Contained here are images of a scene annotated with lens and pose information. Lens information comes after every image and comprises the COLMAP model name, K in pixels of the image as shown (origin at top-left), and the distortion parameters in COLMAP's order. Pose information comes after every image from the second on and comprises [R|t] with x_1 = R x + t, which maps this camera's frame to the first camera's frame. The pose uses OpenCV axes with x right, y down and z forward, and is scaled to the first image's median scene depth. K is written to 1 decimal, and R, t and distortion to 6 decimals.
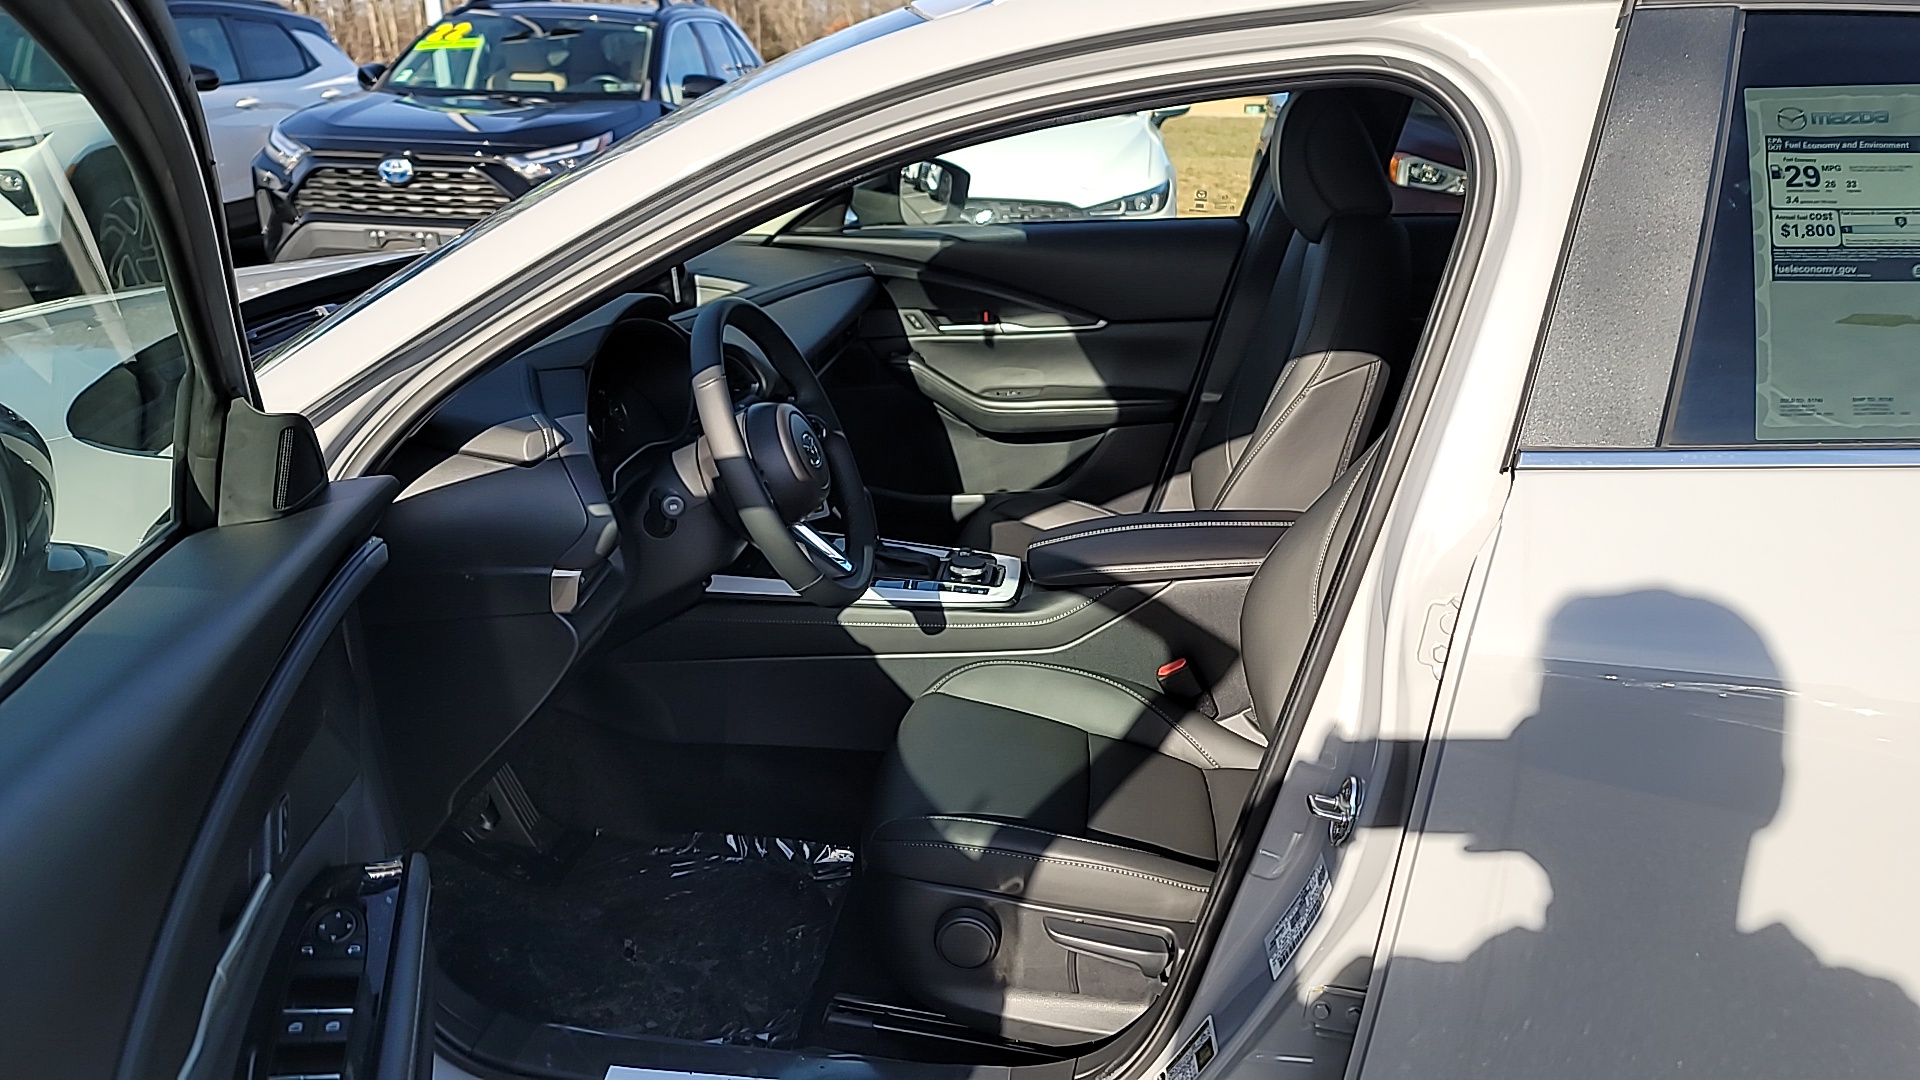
lens RADIAL K [[1412.9, 0, 963.3], [0, 1412.9, 551.5], [0, 0, 1]] dist [0.070898, -0.082823]
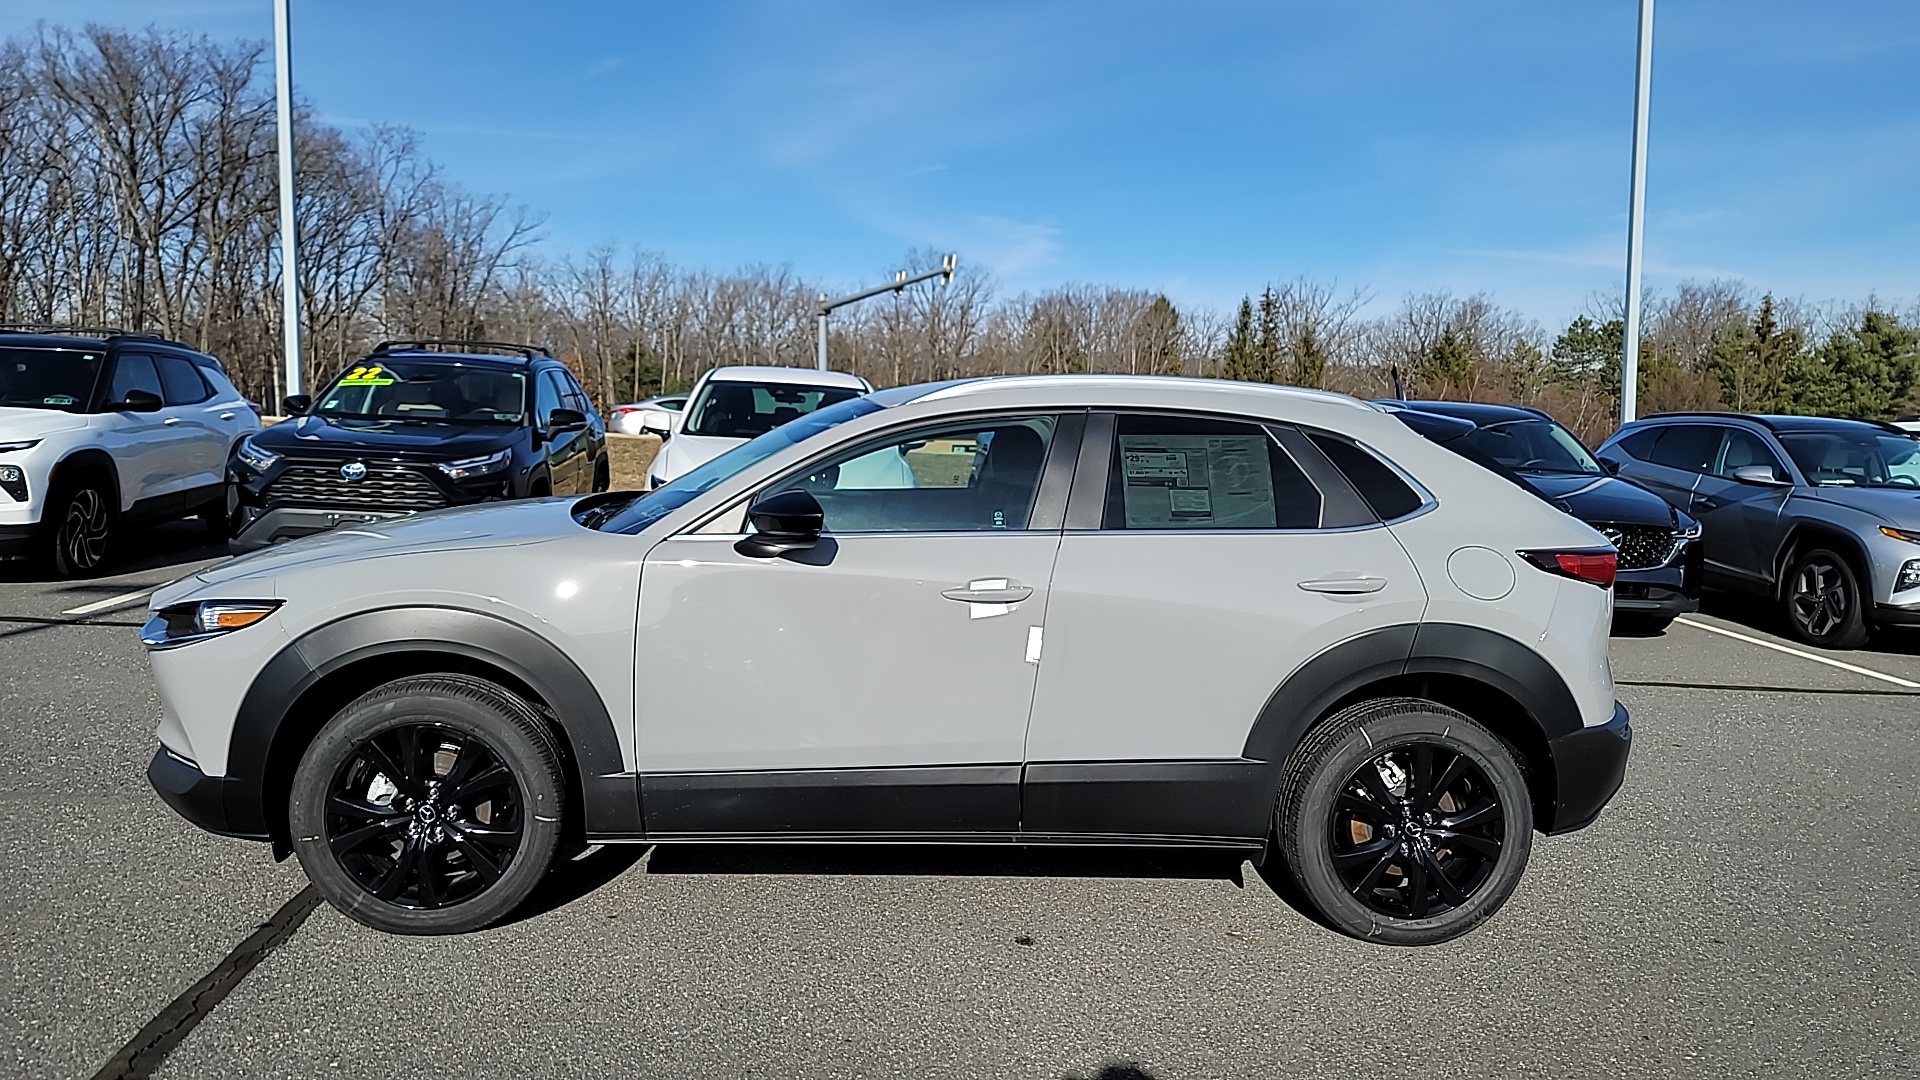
lens RADIAL K [[1412.9, 0, 963.3], [0, 1412.9, 551.5], [0, 0, 1]] dist [0.070898, -0.082823]
pose [[0.980632, 0.011251, 0.195535, -0.091345], [0.033096, 0.974473, -0.222052, 0.127072], [-0.193042, 0.224222, 0.955227, -0.387437]]
